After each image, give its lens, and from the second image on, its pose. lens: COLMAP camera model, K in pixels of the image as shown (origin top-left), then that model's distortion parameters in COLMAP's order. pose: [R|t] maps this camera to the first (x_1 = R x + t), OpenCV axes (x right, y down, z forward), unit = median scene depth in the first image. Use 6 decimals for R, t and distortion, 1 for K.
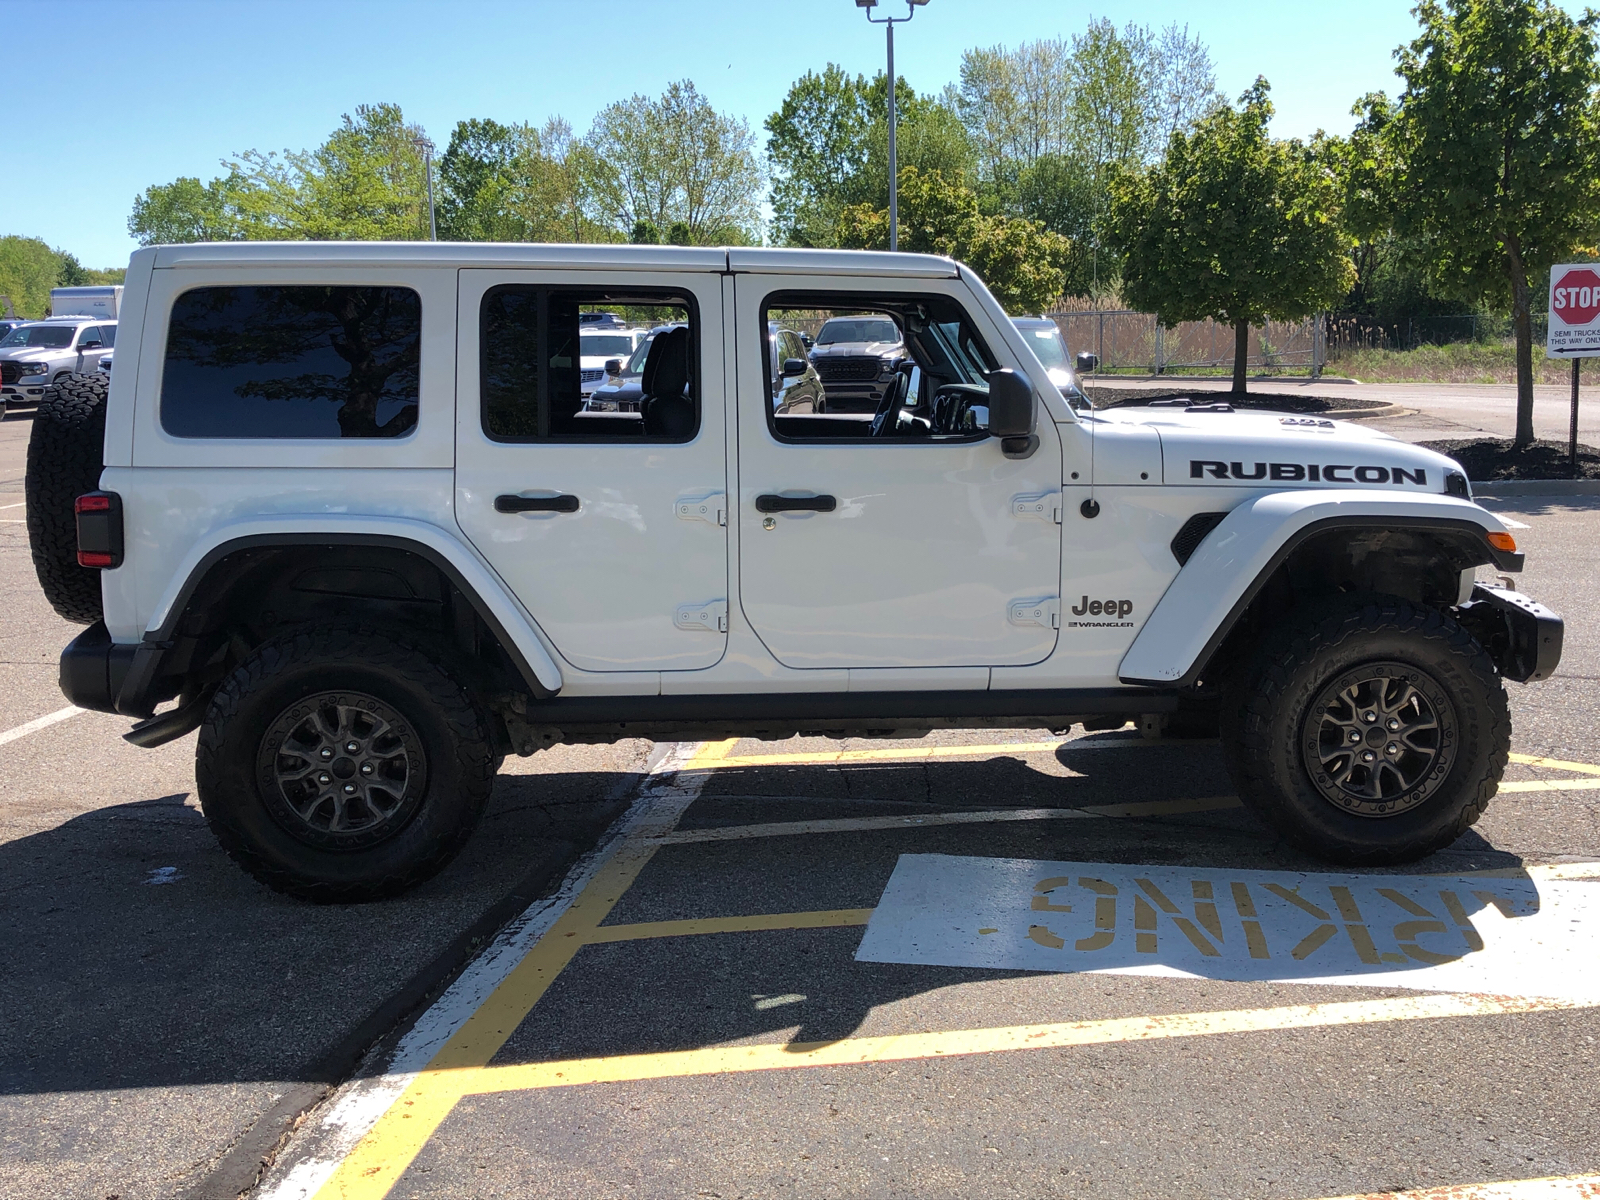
lens RADIAL K [[1665.2, 0, 795.8], [0, 1665.2, 564.9], [0, 0, 1]] dist [0.119816, -0.349313]
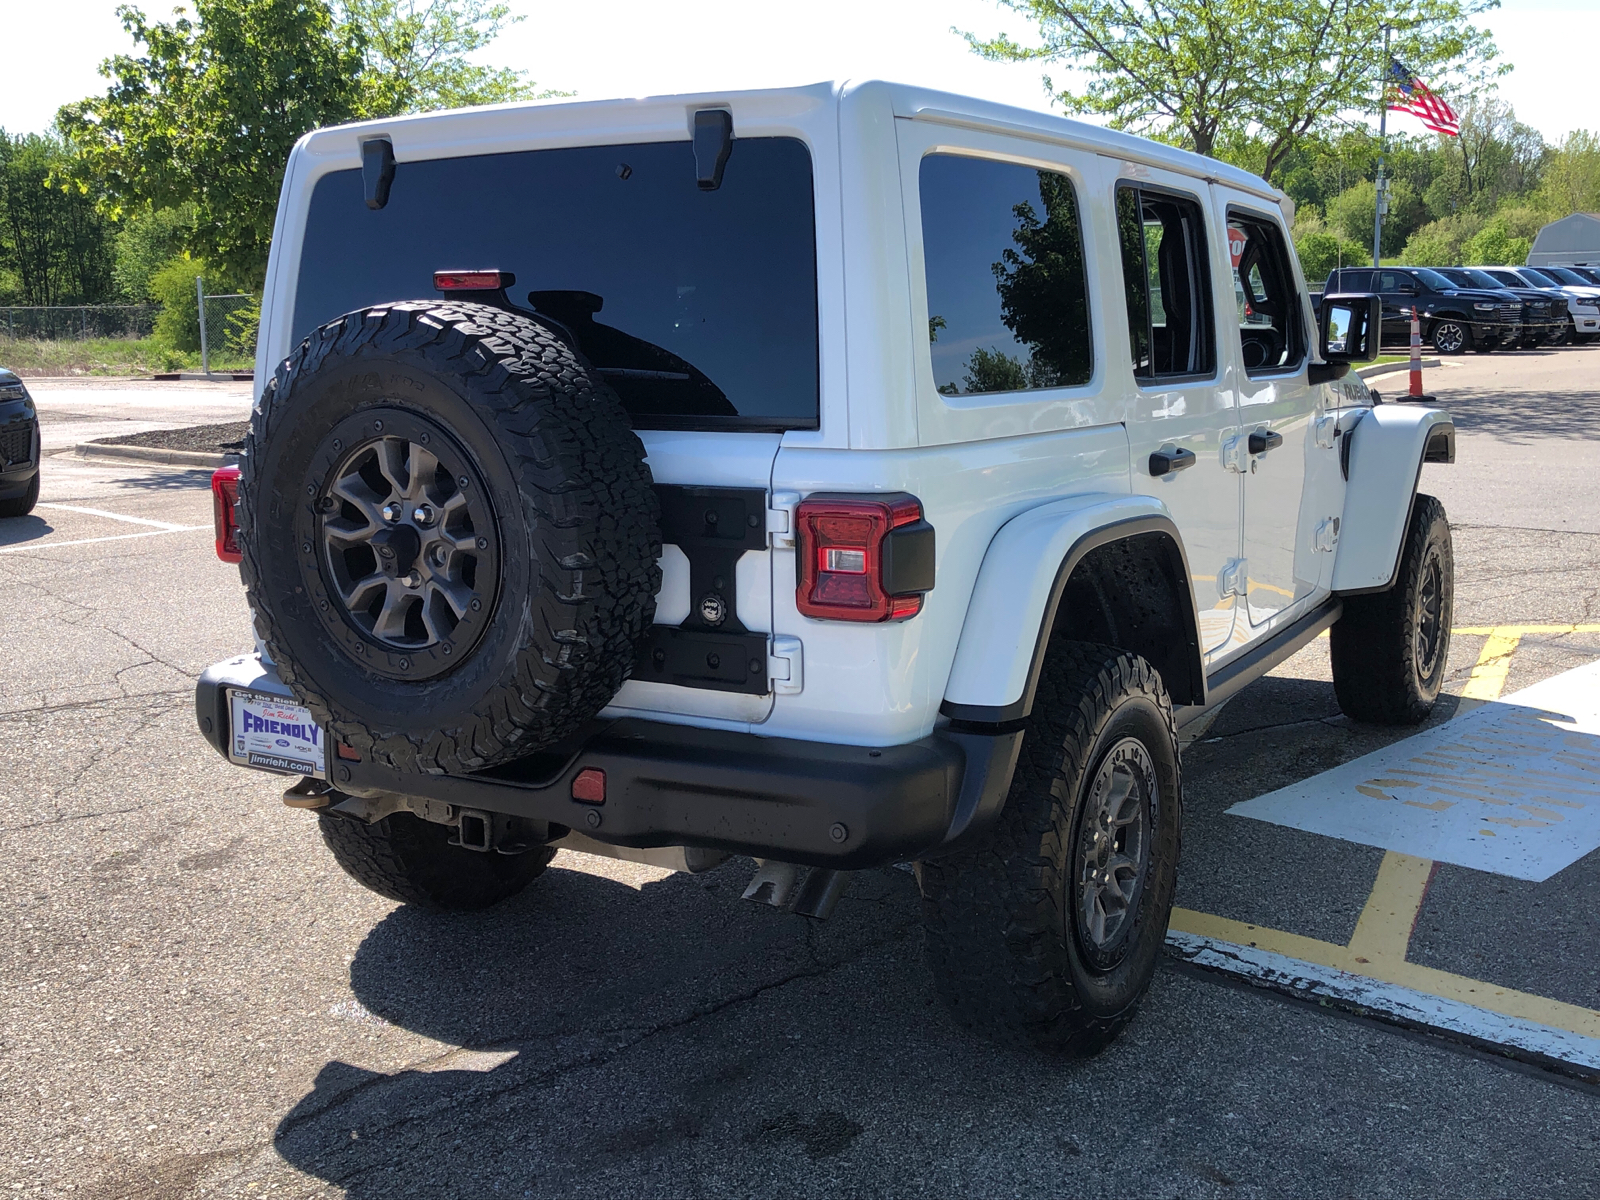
lens RADIAL K [[1678.7, 0, 797.6], [0, 1678.7, 563.2], [0, 0, 1]] dist [0.020840, -0.022103]
pose [[0.581123, -0.120028, 0.804916, -0.869014], [0.120385, 0.990861, 0.060842, -0.056372], [-0.804862, 0.061543, 0.590262, 0.654208]]
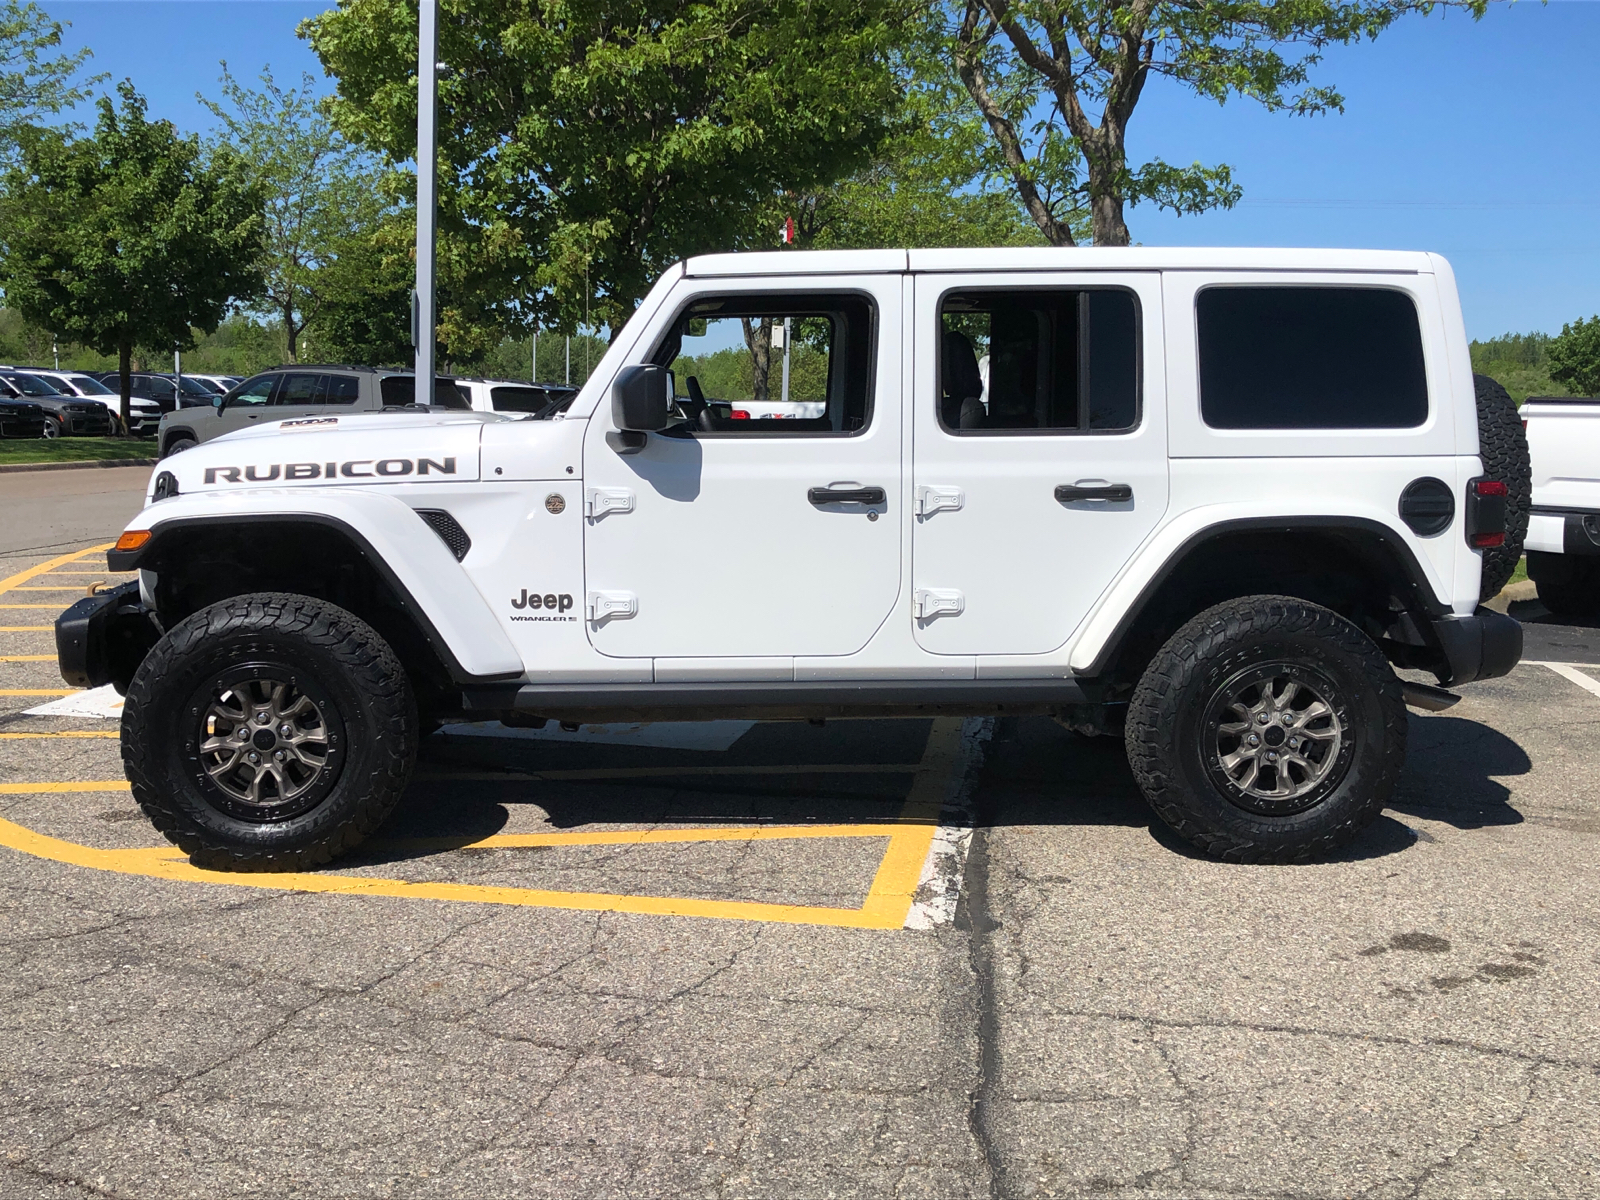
lens RADIAL K [[1665.2, 0, 795.8], [0, 1665.2, 564.9], [0, 0, 1]] dist [0.119816, -0.349313]
pose [[-0.999952, -0.001579, 0.009687, -0.001476], [0.000840, 0.969597, 0.244705, -0.287933], [-0.009779, 0.244702, -0.969549, 2.303159]]
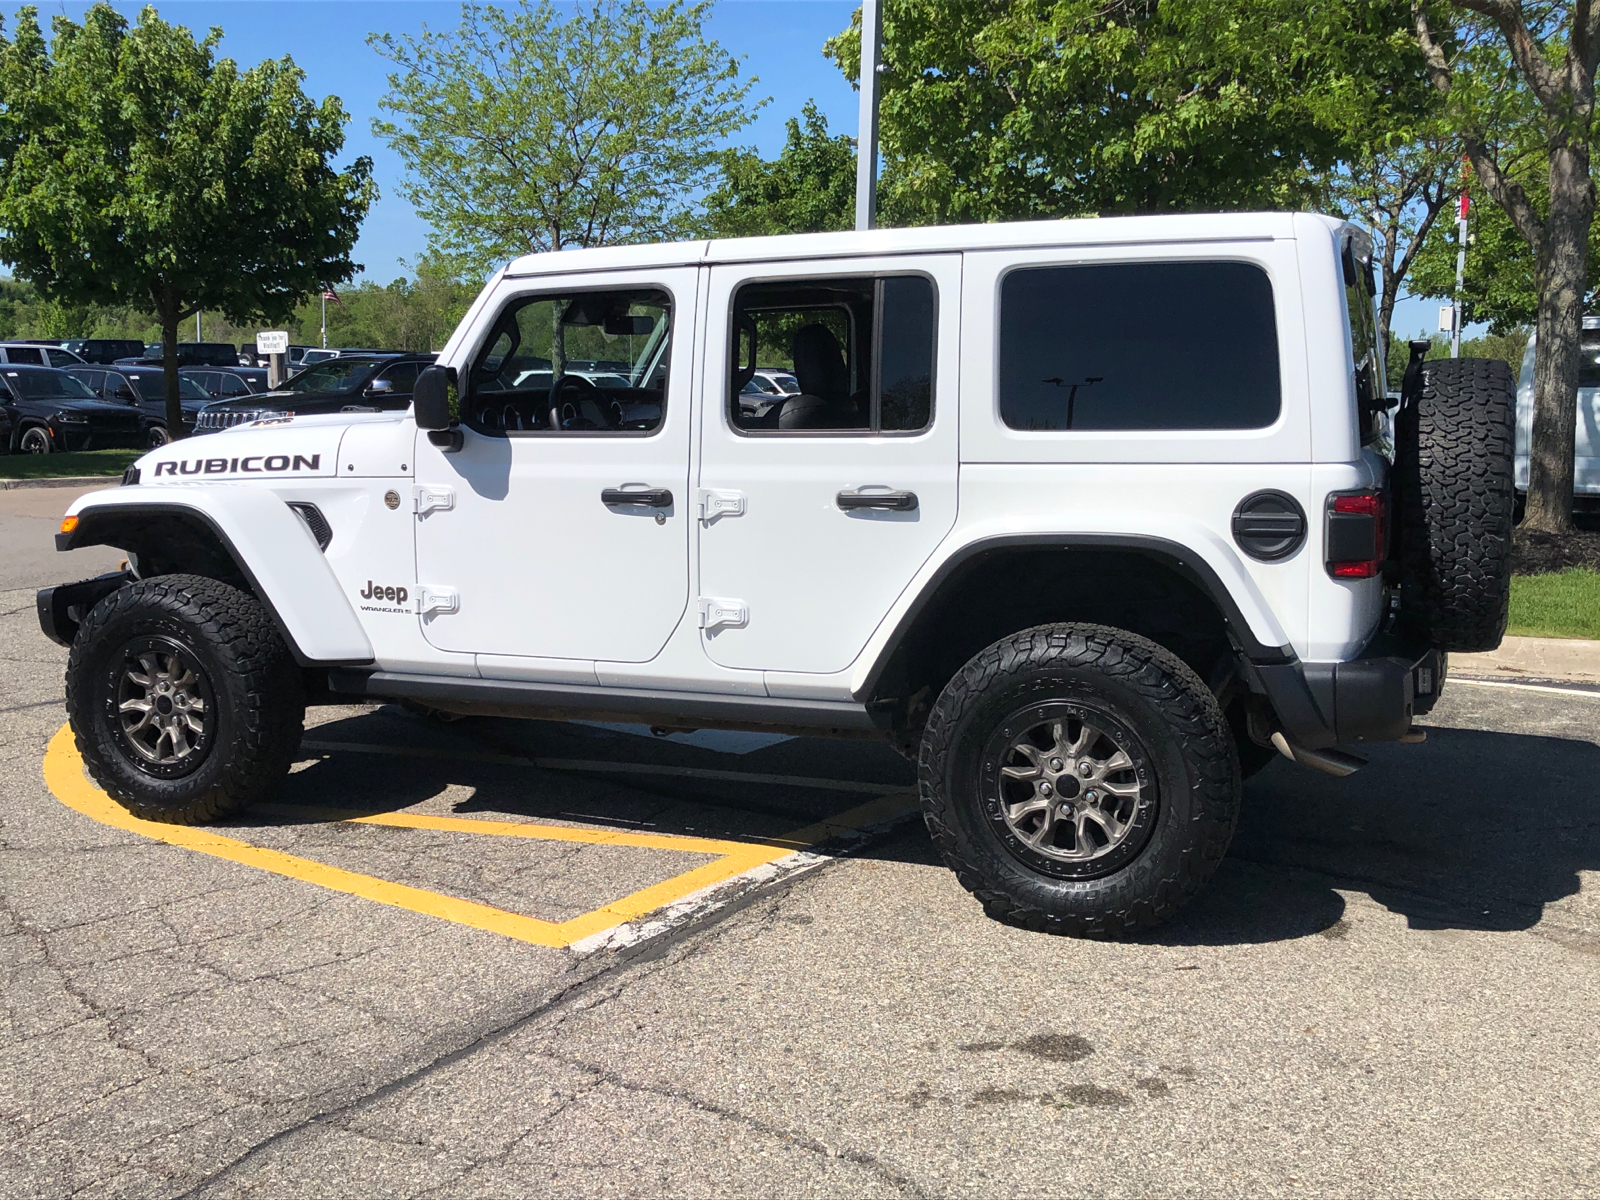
lens RADIAL K [[1665.2, 0, 795.8], [0, 1665.2, 564.9], [0, 0, 1]] dist [0.119816, -0.349313]
pose [[-0.895293, -0.038780, 0.443786, -0.543886], [0.073034, 0.969947, 0.232097, -0.263364], [-0.439450, 0.240206, -0.865555, 2.127805]]
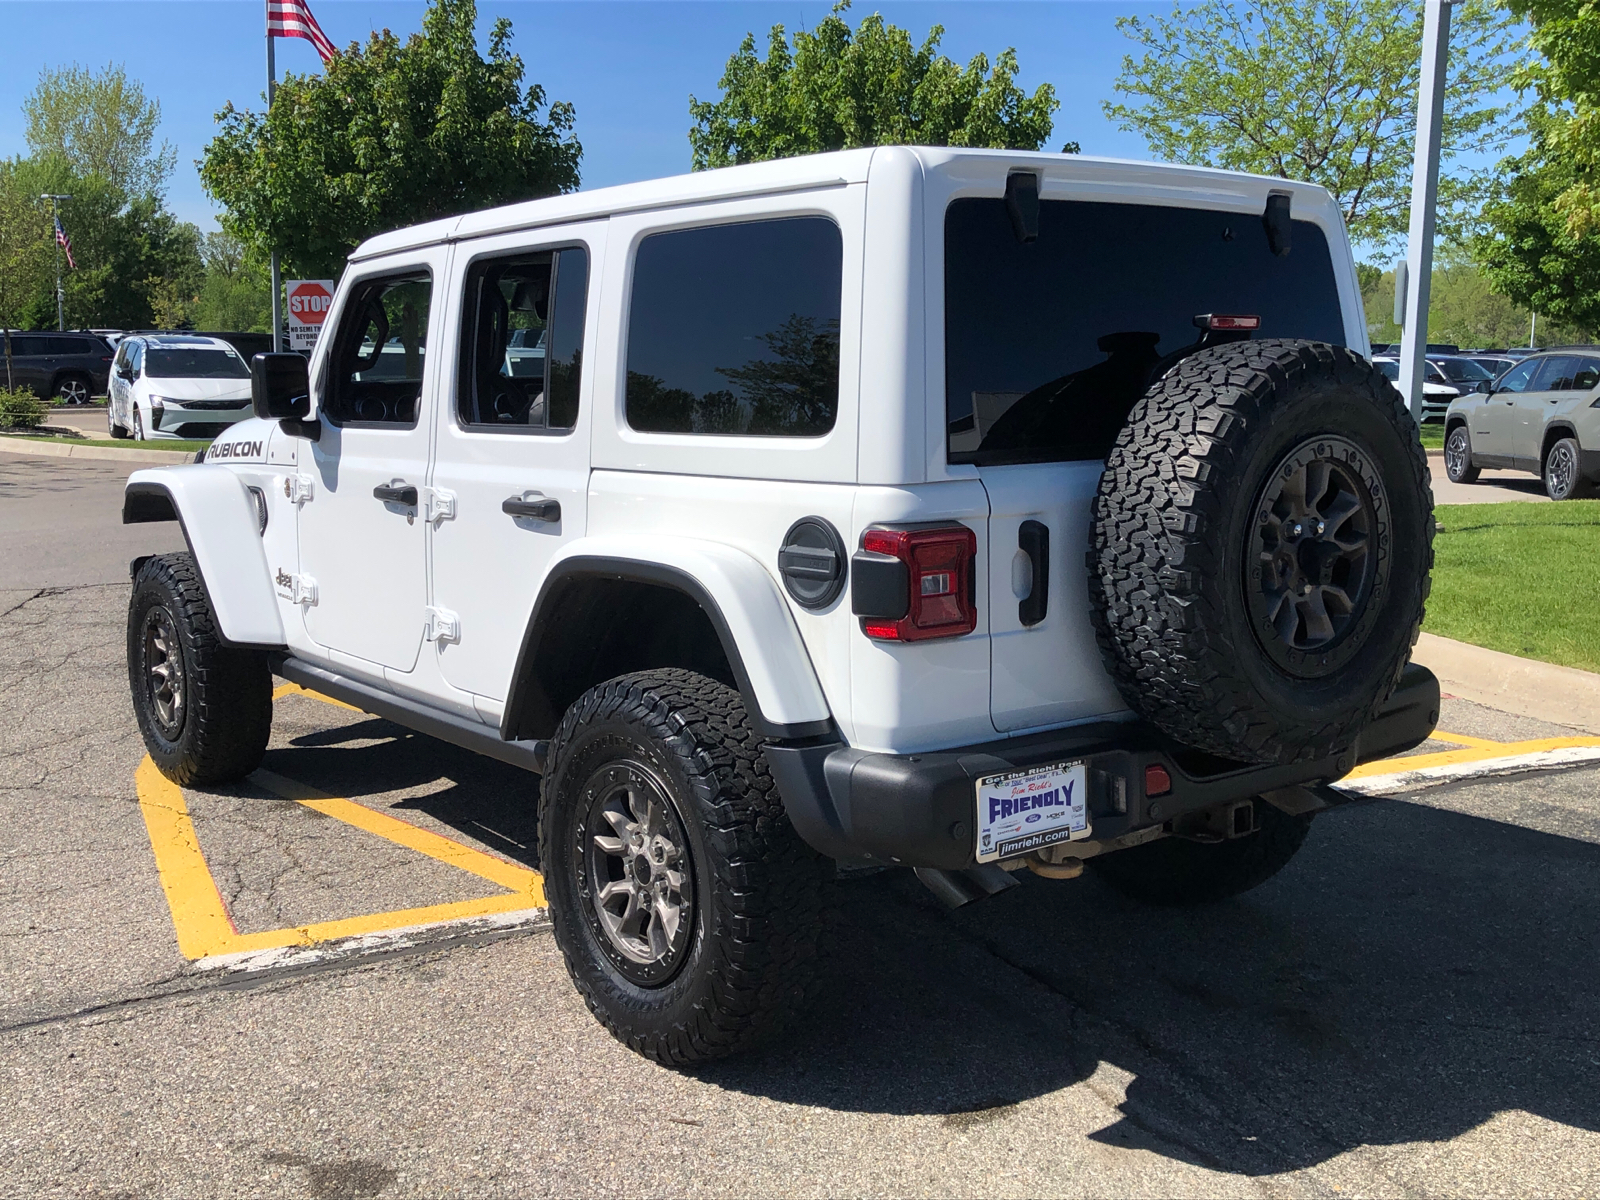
lens RADIAL K [[1665.2, 0, 795.8], [0, 1665.2, 564.9], [0, 0, 1]] dist [0.119816, -0.349313]
pose [[-0.563692, -0.087570, 0.821330, -0.901686], [0.123414, 0.974273, 0.188578, -0.189389], [-0.816713, 0.207664, -0.538383, 1.634234]]
